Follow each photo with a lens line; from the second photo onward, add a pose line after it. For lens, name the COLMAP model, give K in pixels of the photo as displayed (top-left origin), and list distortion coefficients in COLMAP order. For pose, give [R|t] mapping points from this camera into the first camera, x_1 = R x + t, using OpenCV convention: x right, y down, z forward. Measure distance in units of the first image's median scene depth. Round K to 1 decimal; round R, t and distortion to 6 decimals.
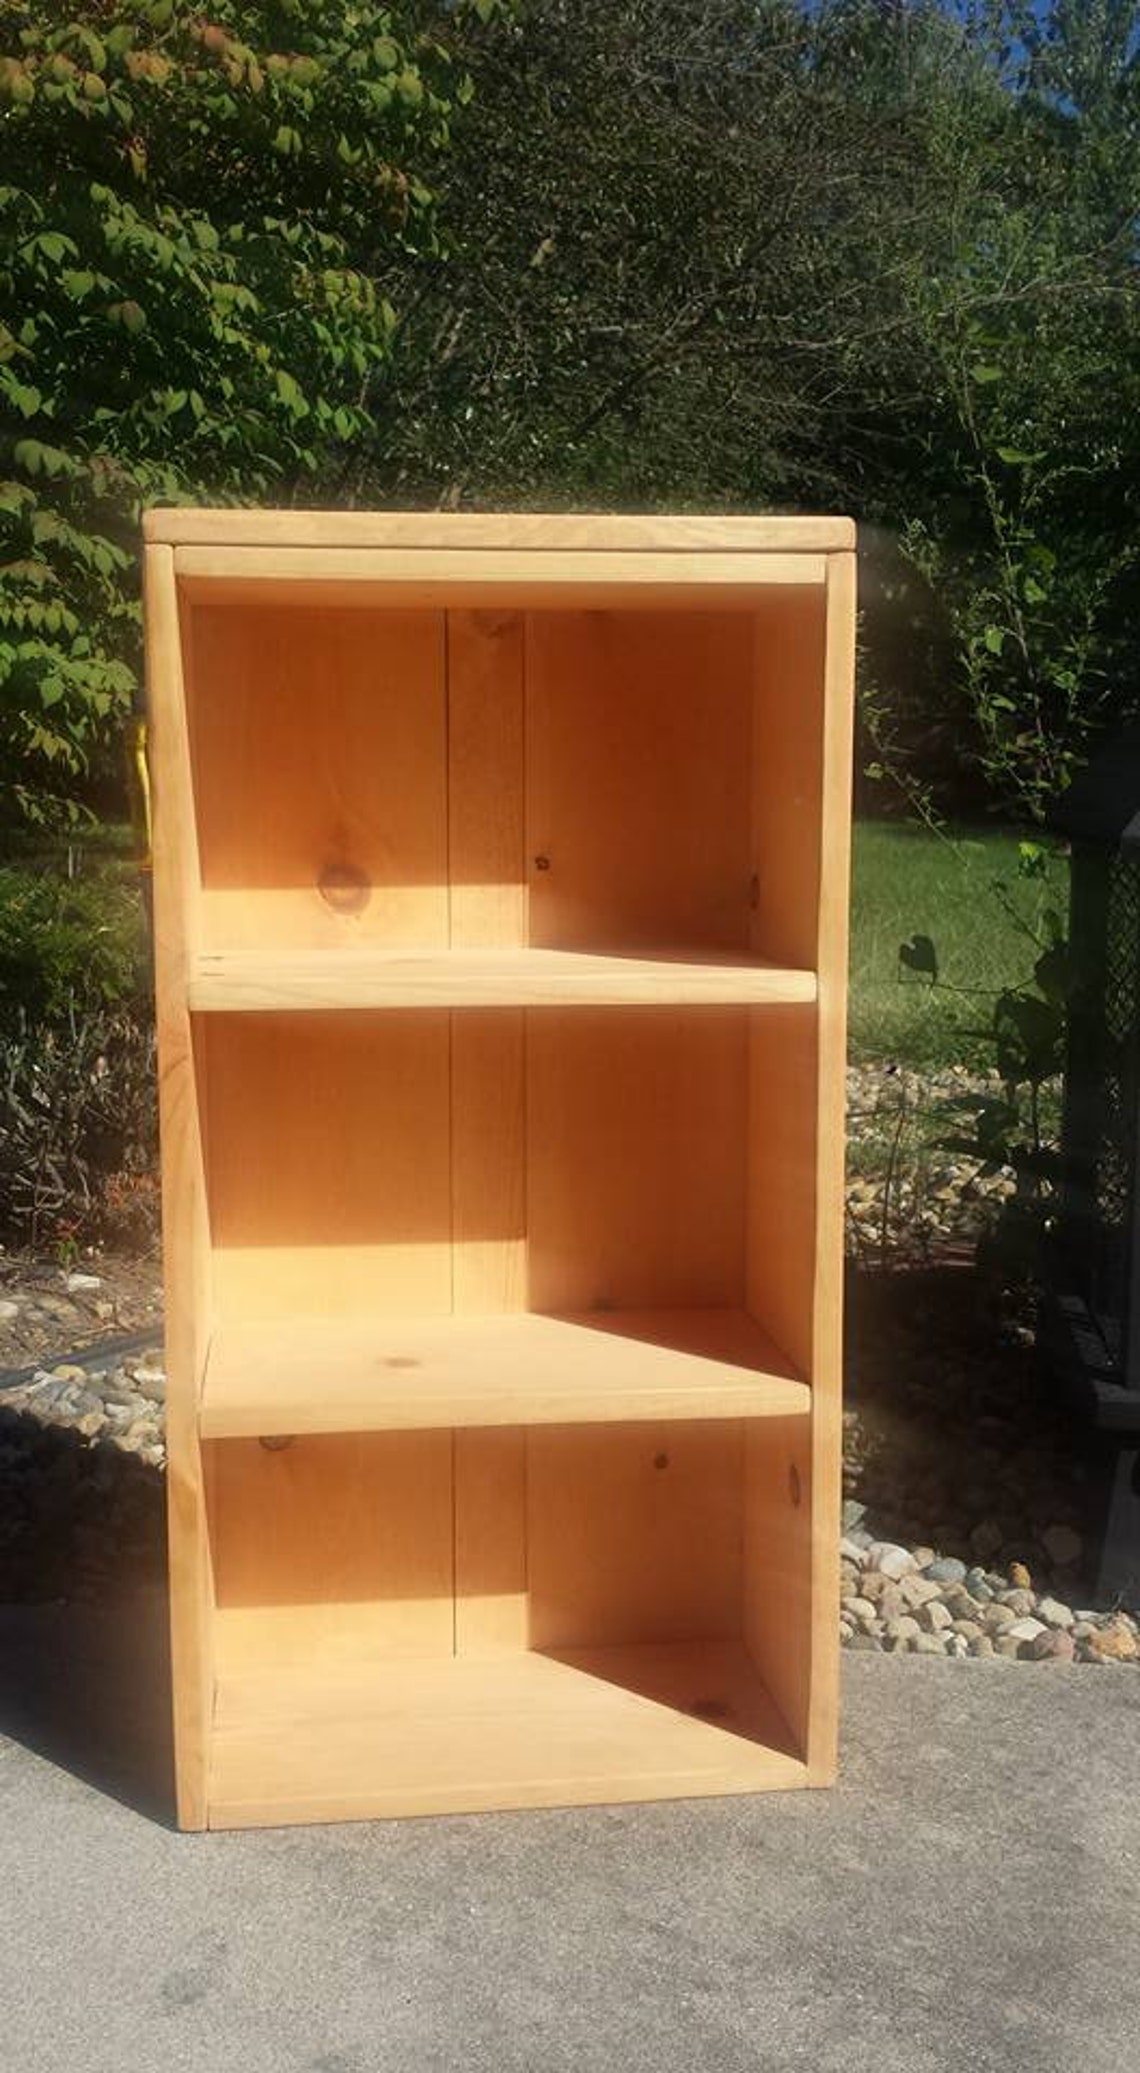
lens RADIAL K [[1923.6, 0, 570.0], [0, 1923.6, 1036.5], [0, 0, 1]] dist [0.180889, -0.429230]
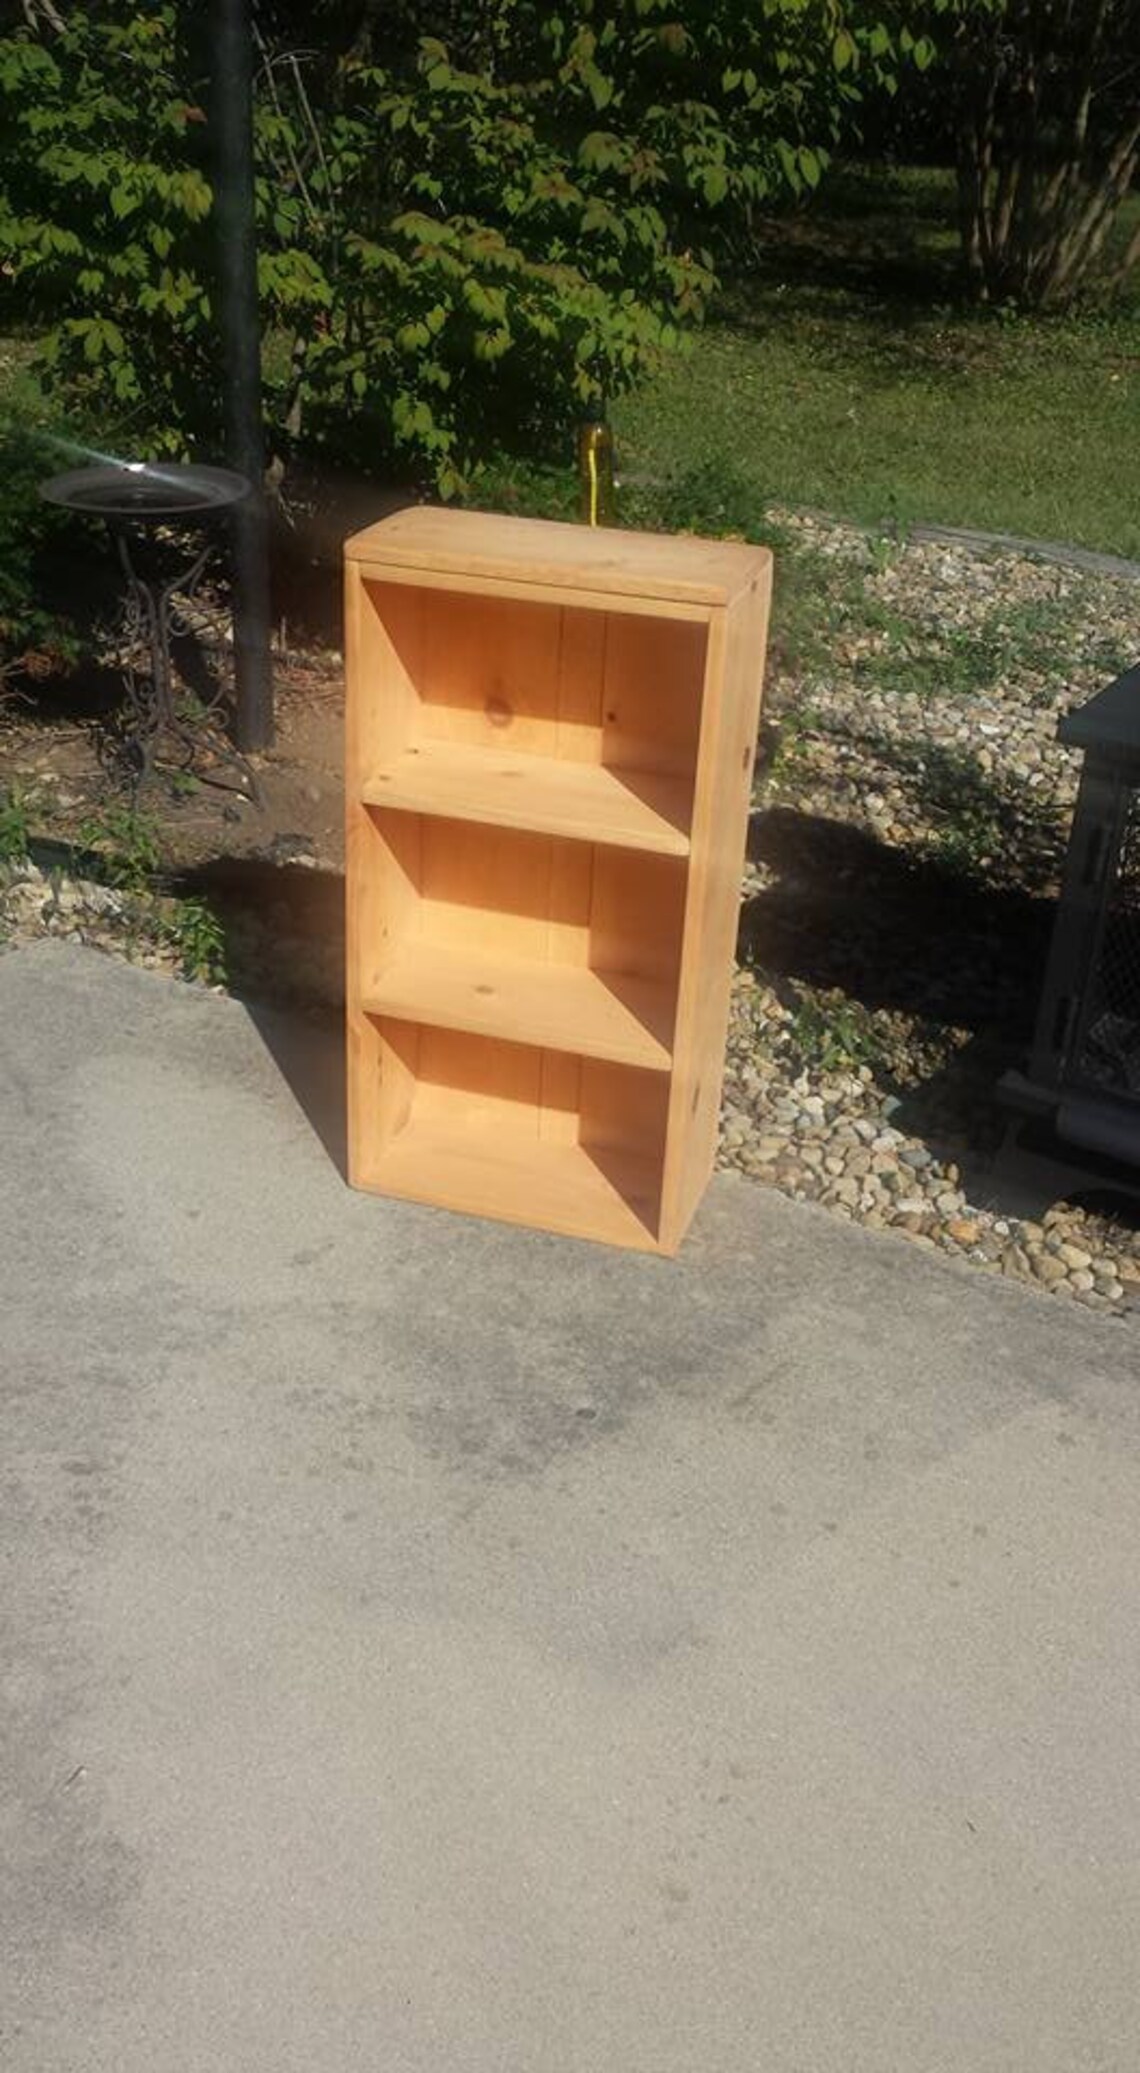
lens RADIAL K [[1923.6, 0, 570.0], [0, 1923.6, 1036.5], [0, 0, 1]] dist [0.180889, -0.429230]
pose [[0.901312, 0.235772, -0.363383, 0.623533], [-0.104291, 0.932330, 0.346242, -0.406892], [0.420428, -0.274175, 0.864910, -0.524211]]
